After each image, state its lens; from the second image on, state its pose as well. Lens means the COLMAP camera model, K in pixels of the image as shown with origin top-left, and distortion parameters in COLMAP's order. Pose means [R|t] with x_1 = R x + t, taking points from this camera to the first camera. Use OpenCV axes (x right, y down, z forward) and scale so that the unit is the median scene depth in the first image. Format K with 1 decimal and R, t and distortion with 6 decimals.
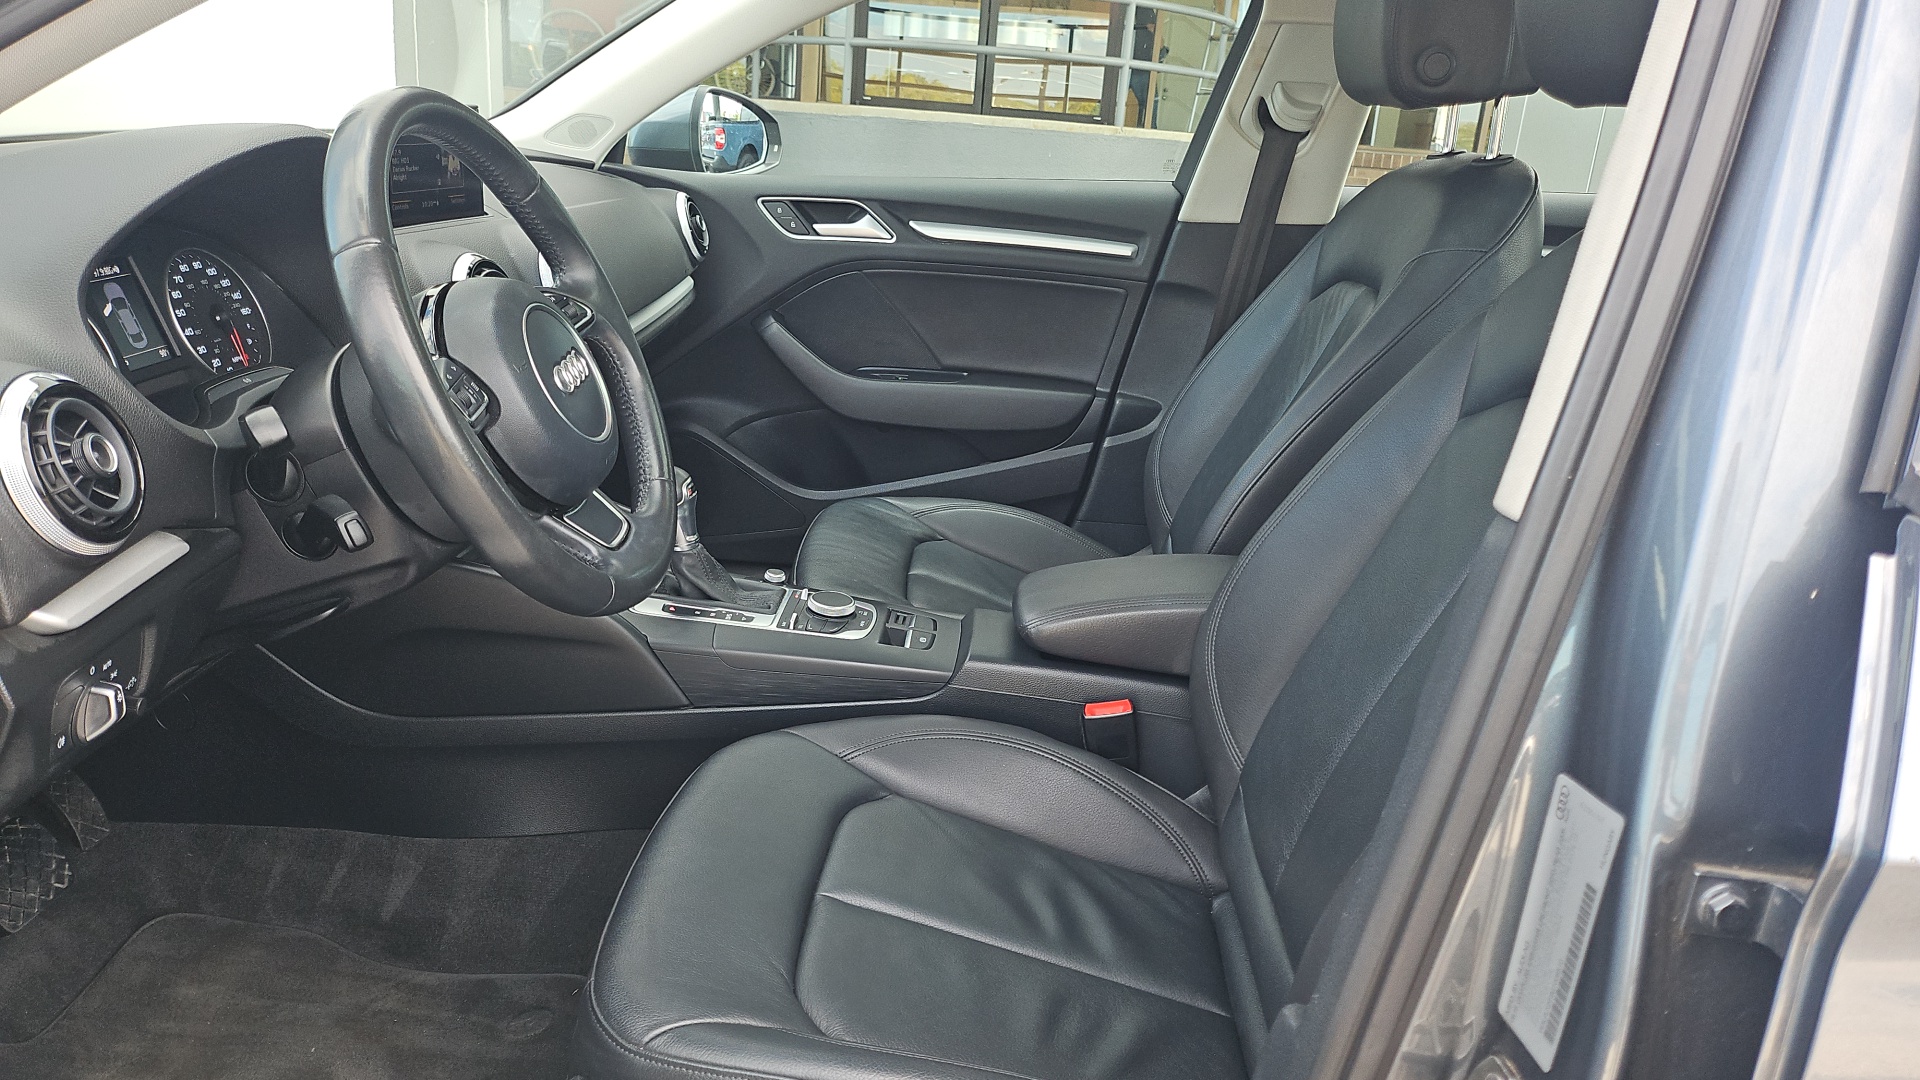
lens RADIAL K [[1336.4, 0, 949.9], [0, 1336.4, 540.5], [0, 0, 1]] dist [0.070795, -0.079445]
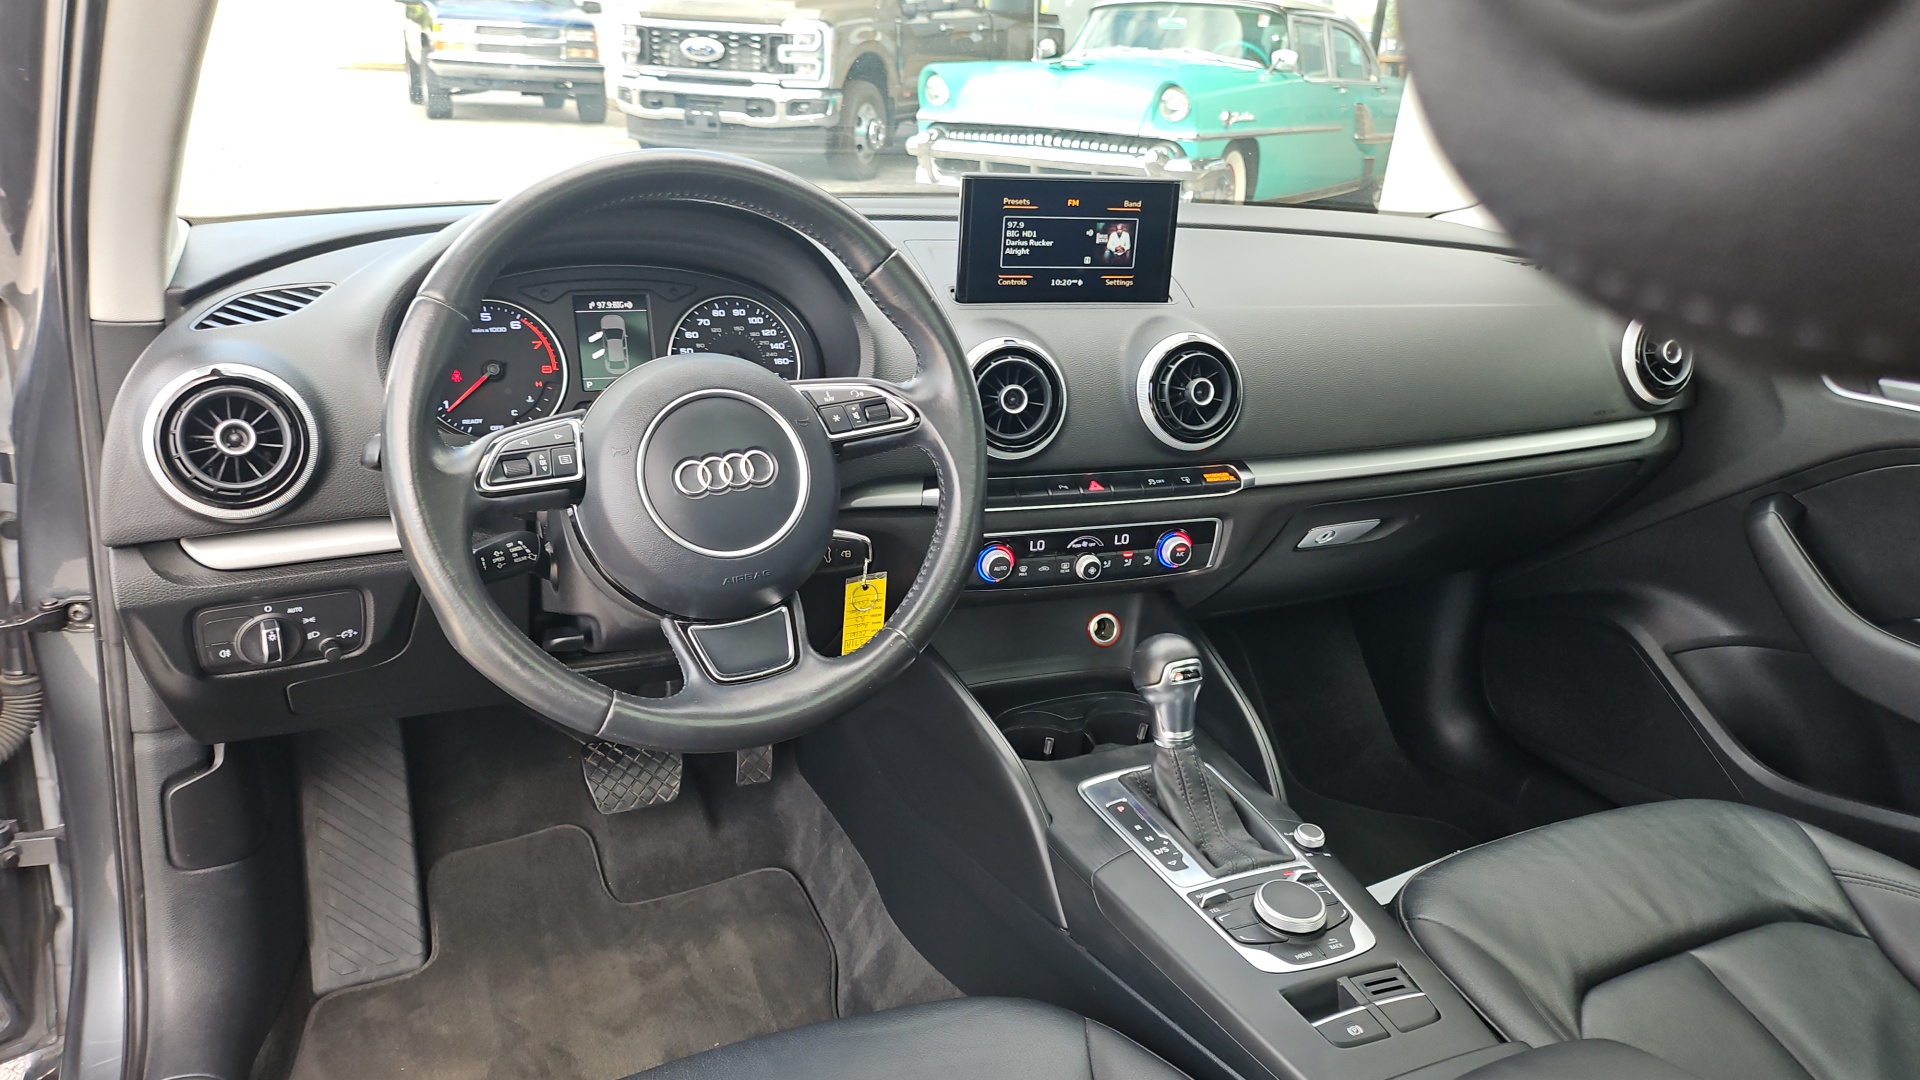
lens RADIAL K [[1336.4, 0, 949.9], [0, 1336.4, 540.5], [0, 0, 1]] dist [0.070795, -0.079445]
pose [[0.471549, 0.255177, -0.844112, 0.464194], [-0.300822, 0.946348, 0.118034, -0.203813], [0.828944, 0.198268, 0.523013, 0.604034]]
